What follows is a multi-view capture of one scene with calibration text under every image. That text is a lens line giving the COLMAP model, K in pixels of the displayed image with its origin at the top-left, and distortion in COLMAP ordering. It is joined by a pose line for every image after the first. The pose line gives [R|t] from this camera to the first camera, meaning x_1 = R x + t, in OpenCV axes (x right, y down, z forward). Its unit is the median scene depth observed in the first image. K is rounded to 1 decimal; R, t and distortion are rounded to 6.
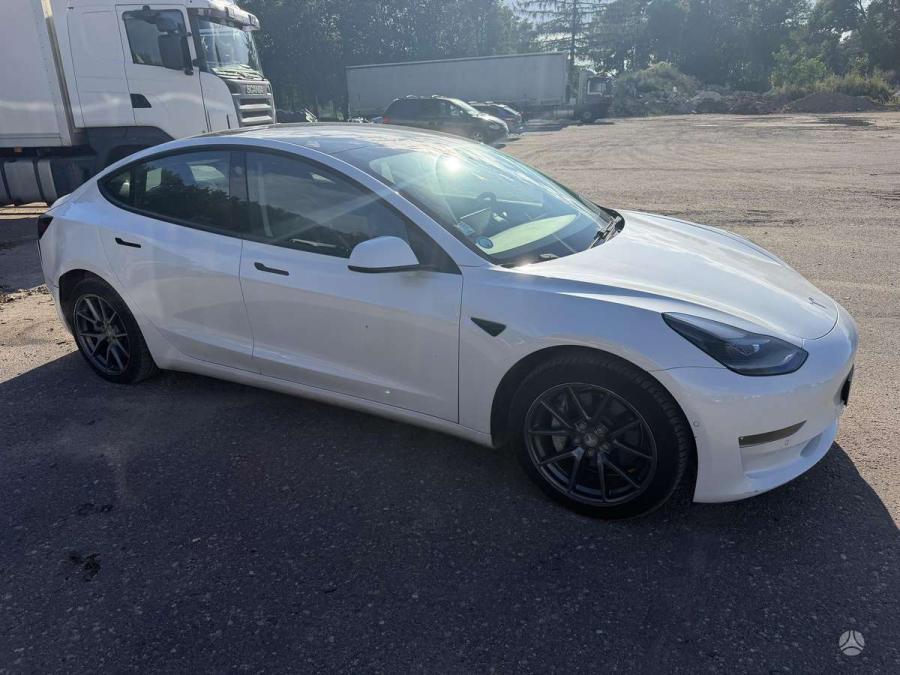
lens RADIAL K [[648.1, 0, 453.1], [0, 648.1, 325.0], [0, 0, 1]] dist [0.053724, -0.067631]
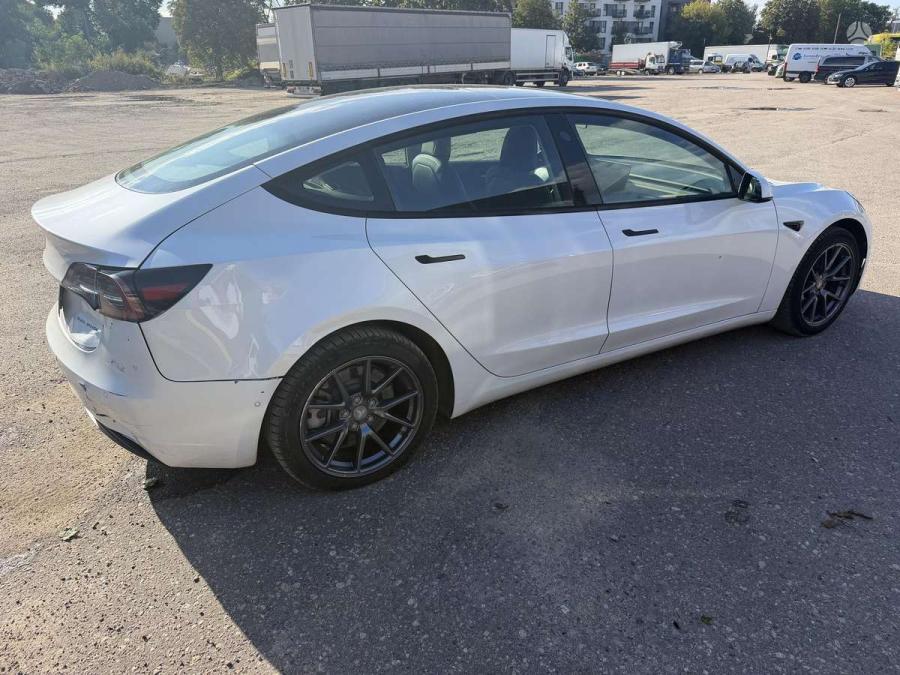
lens RADIAL K [[650.2, 0, 450.0], [0, 650.2, 337.5], [0, 0, 1]] dist [0.009633, -0.019398]
pose [[0.498939, -0.313061, 0.808117, -0.101439], [0.275899, 0.941338, 0.194328, -0.016567], [-0.821547, 0.126001, 0.556043, 0.058061]]
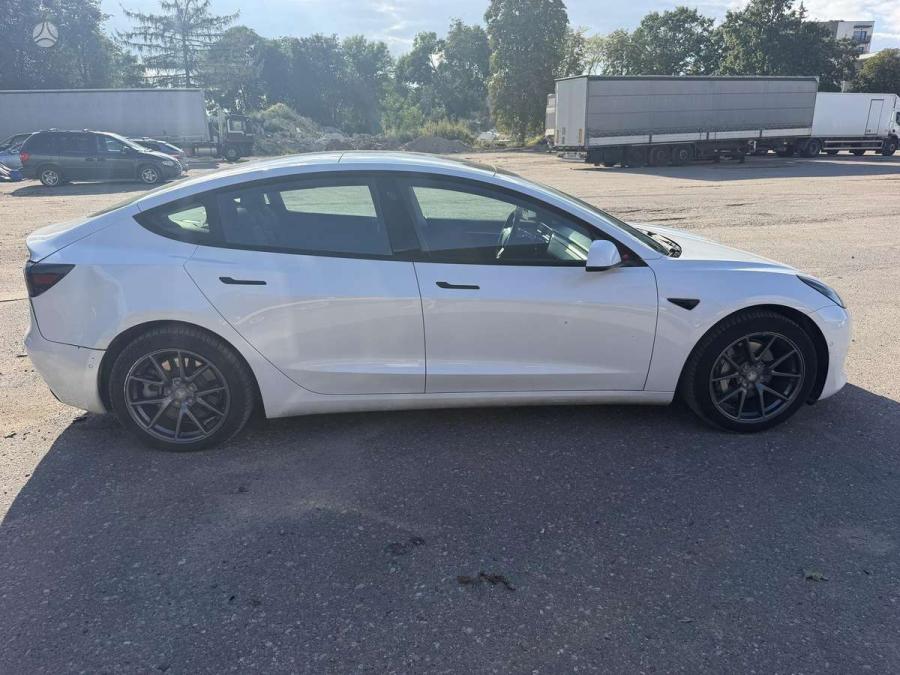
lens RADIAL K [[655.0, 0, 443.7], [0, 655.0, 339.3], [0, 0, 1]] dist [0.003981, -0.010182]
pose [[0.842235, -0.140824, 0.520393, -0.069182], [0.160006, 0.987082, 0.008151, -0.000940], [-0.514819, 0.076401, 0.853888, 0.010241]]
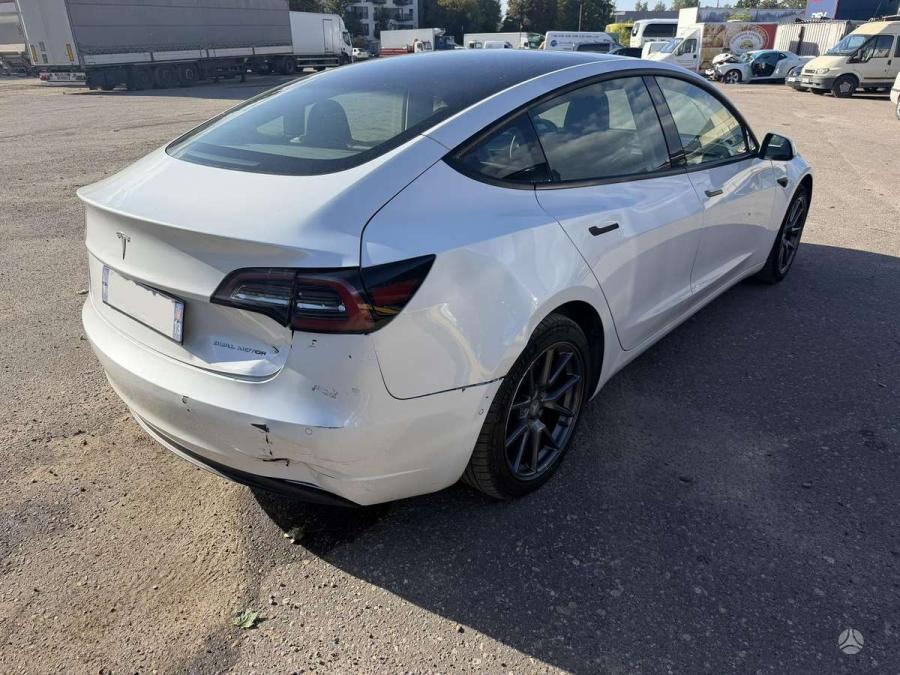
lens RADIAL K [[655.0, 0, 443.7], [0, 655.0, 339.3], [0, 0, 1]] dist [0.003981, -0.010182]
pose [[0.183455, -0.371707, 0.910043, -0.109291], [0.317468, 0.898552, 0.303015, -0.025884], [-0.930354, 0.233320, 0.282849, 0.093464]]
